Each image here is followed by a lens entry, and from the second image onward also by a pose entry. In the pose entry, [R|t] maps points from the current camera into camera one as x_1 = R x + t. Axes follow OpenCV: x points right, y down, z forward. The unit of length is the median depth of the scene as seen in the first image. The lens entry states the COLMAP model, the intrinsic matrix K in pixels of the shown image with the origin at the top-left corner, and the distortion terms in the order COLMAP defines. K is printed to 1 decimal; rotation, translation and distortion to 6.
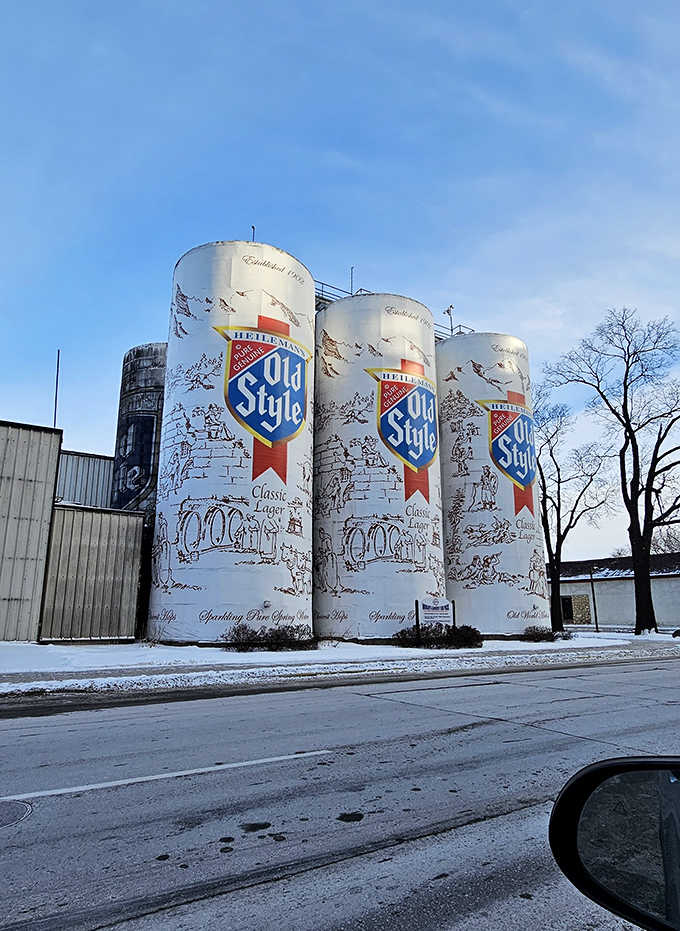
lens RADIAL K [[552.1, 0, 355.2], [0, 552.1, 483.7], [0, 0, 1]] dist [0.024475, 0.002005]
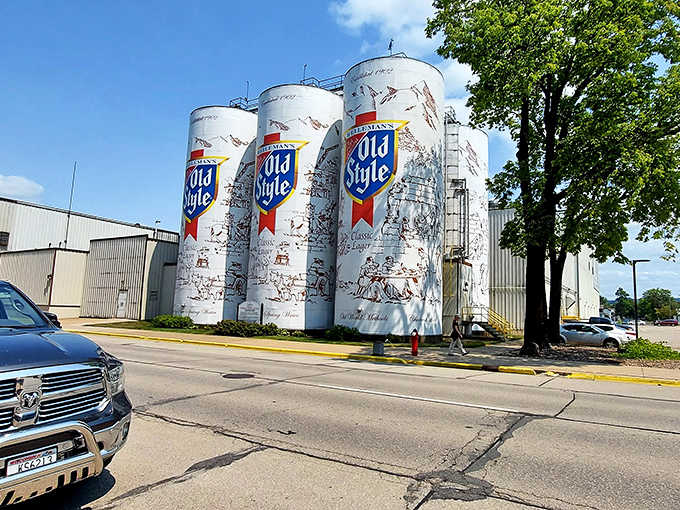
lens RADIAL K [[387.2, 0, 352.5], [0, 387.2, 259.2], [0, 0, 1]] dist [0.023596, 0.000493]
pose [[0.500905, -0.106057, -0.858980, 0.972289], [0.161667, 0.986461, -0.027523, 0.142199], [0.850269, -0.125083, 0.511269, 0.611989]]
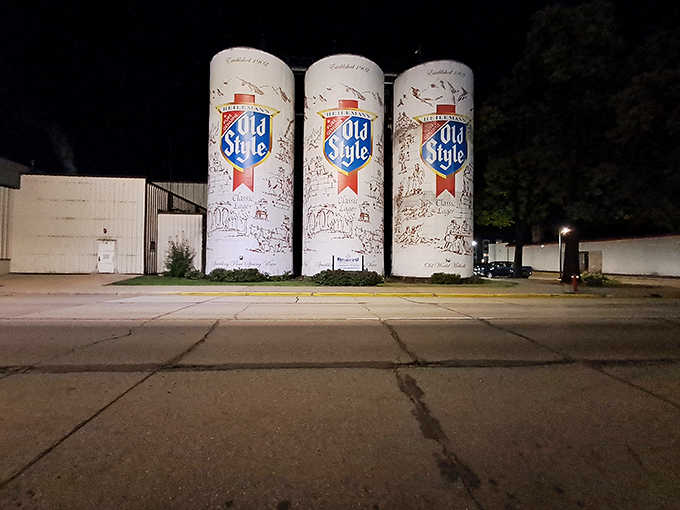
lens RADIAL K [[271.3, 0, 368.0], [0, 271.3, 251.2], [0, 0, 1]] dist [0.003827, 0.000167]
pose [[0.874441, -0.011439, -0.484998, 0.343674], [0.098633, 0.983034, 0.154646, 0.050670], [0.475000, -0.183065, 0.860733, 0.213766]]
